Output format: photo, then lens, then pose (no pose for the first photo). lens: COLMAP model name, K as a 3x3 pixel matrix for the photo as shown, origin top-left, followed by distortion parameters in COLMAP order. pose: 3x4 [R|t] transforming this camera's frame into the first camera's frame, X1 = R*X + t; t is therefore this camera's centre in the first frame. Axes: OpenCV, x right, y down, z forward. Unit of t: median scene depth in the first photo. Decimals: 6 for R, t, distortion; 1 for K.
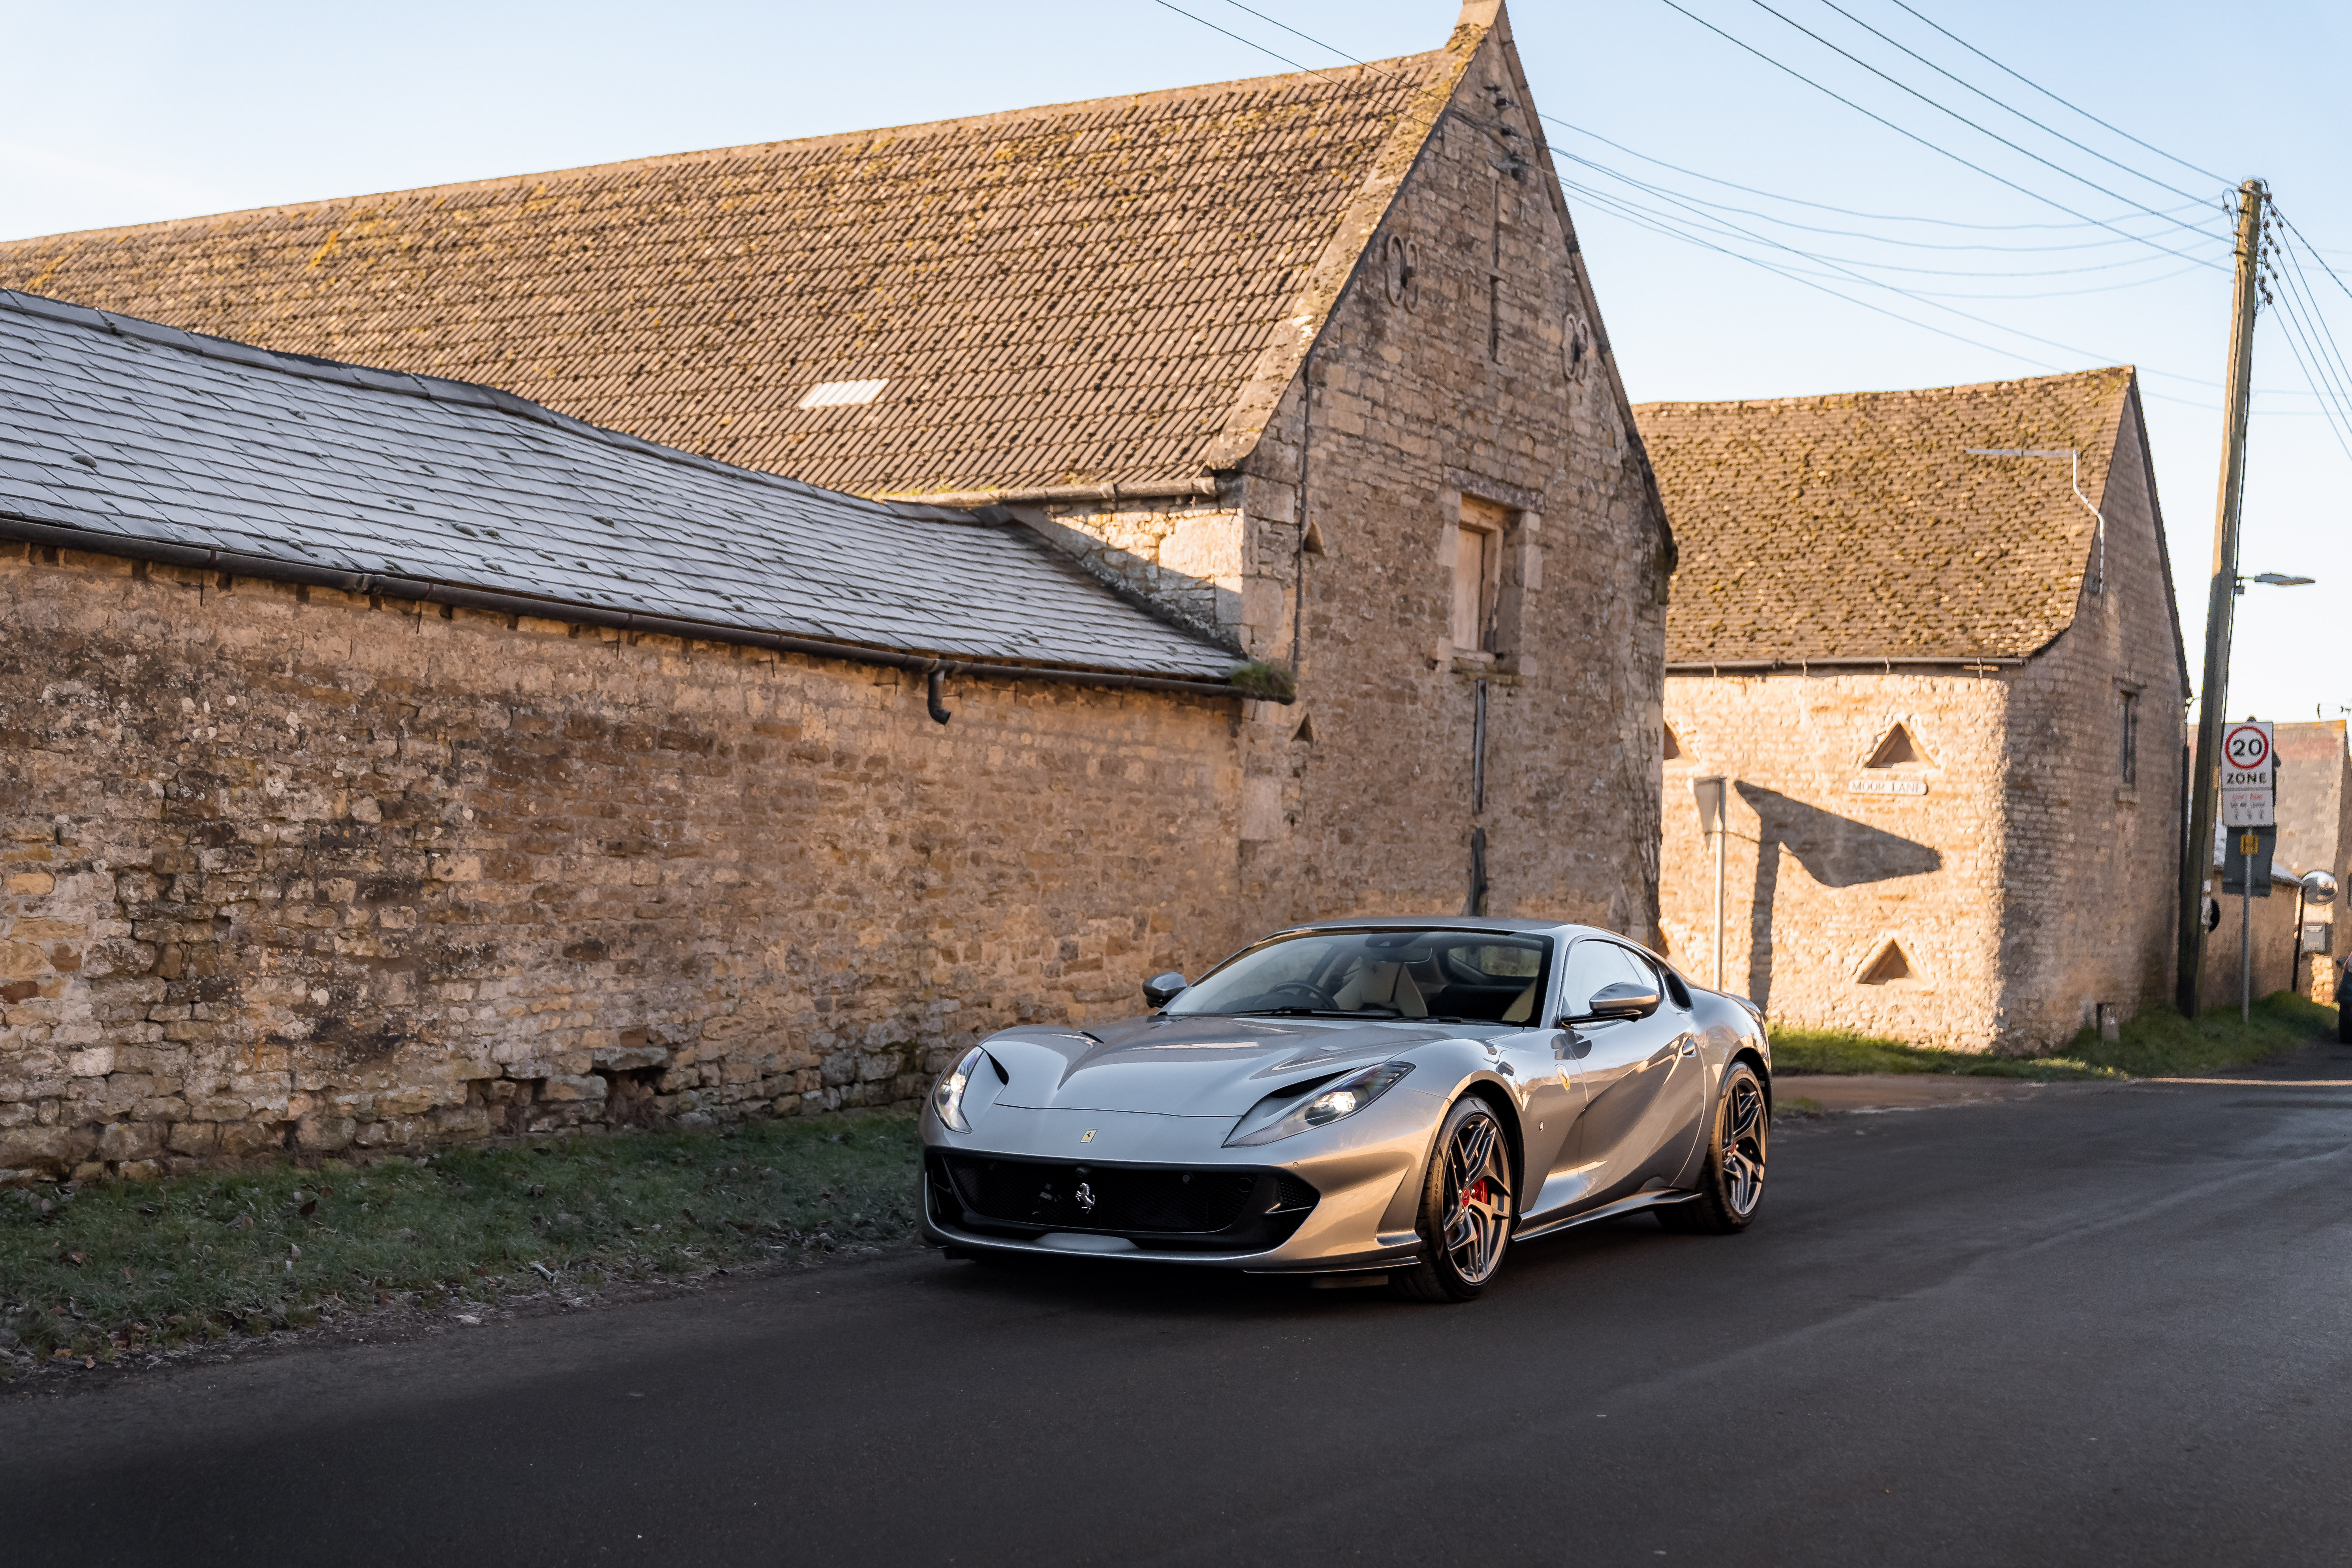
lens RADIAL K [[3089.7, 0, 1164.4], [0, 3089.7, 774.9], [0, 0, 1]] dist [0.009385, 0.002936]
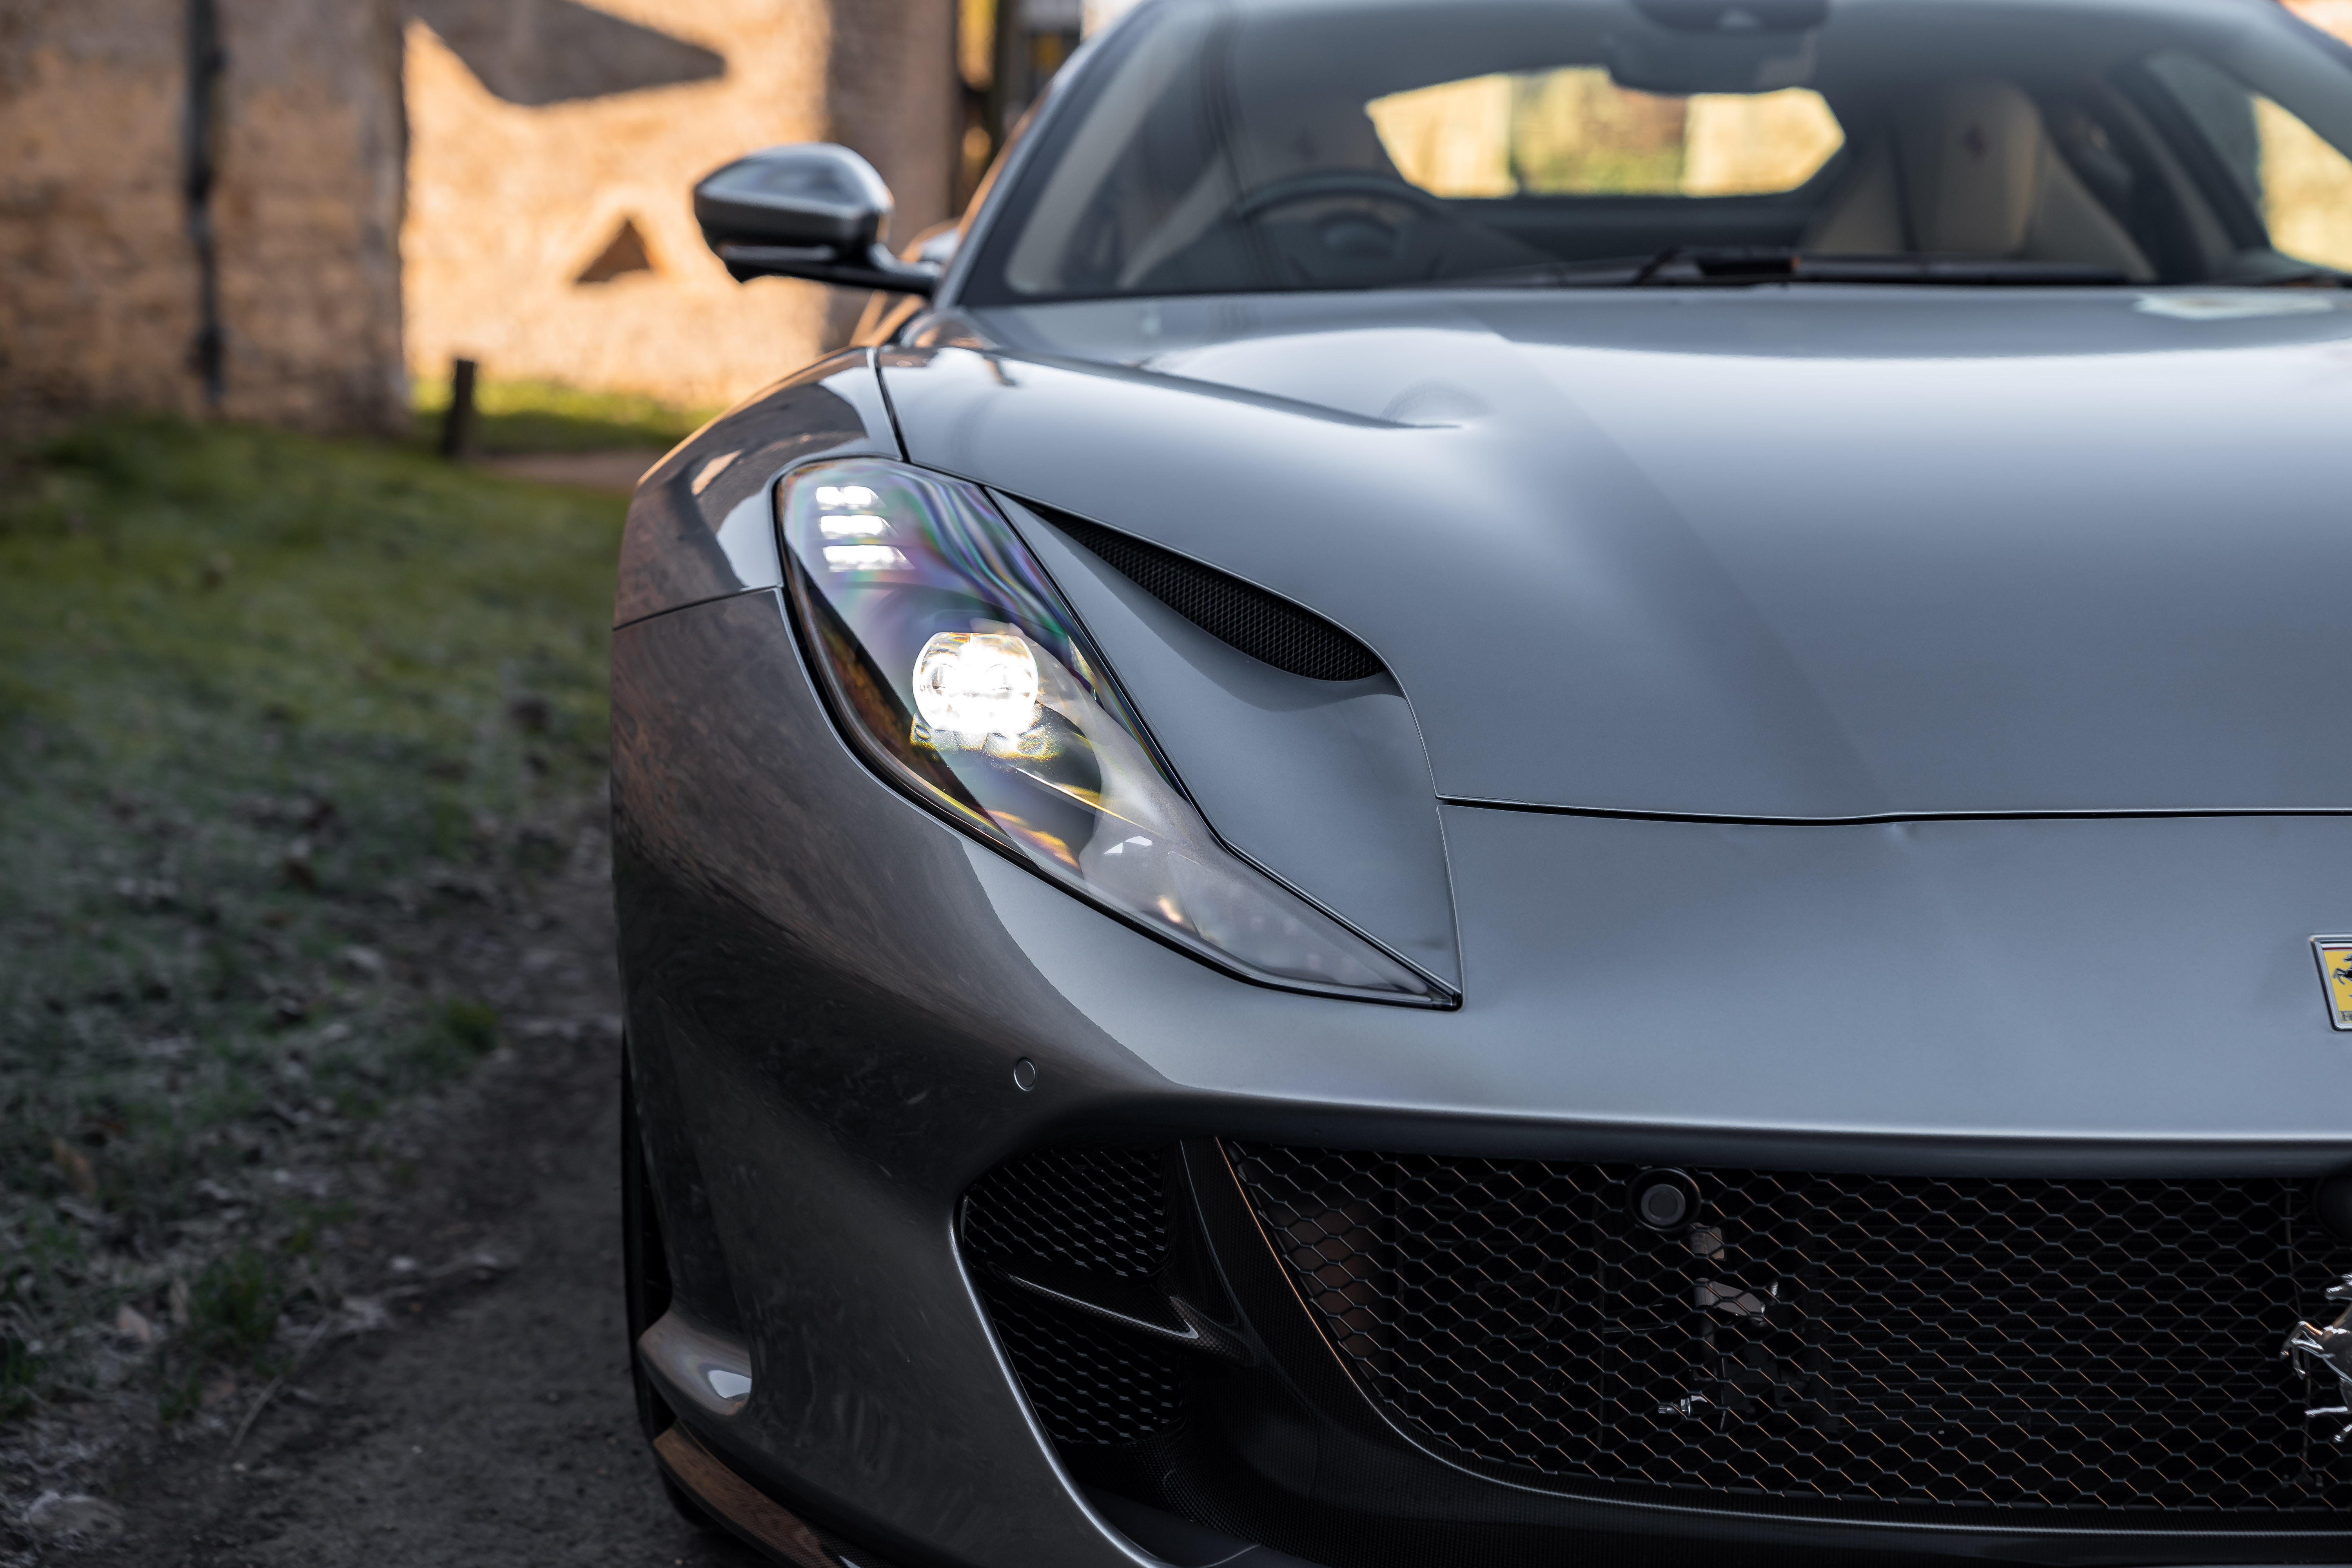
lens RADIAL K [[4227.4, 0, 1170.1], [0, 4227.4, 831.5], [0, 0, 1]] dist [0.057018, -0.119124]
pose [[0.860028, -0.081431, 0.503707, -0.099374], [-0.013161, 0.983315, 0.181436, 0.036007], [-0.510077, -0.162670, 0.844607, 0.439184]]
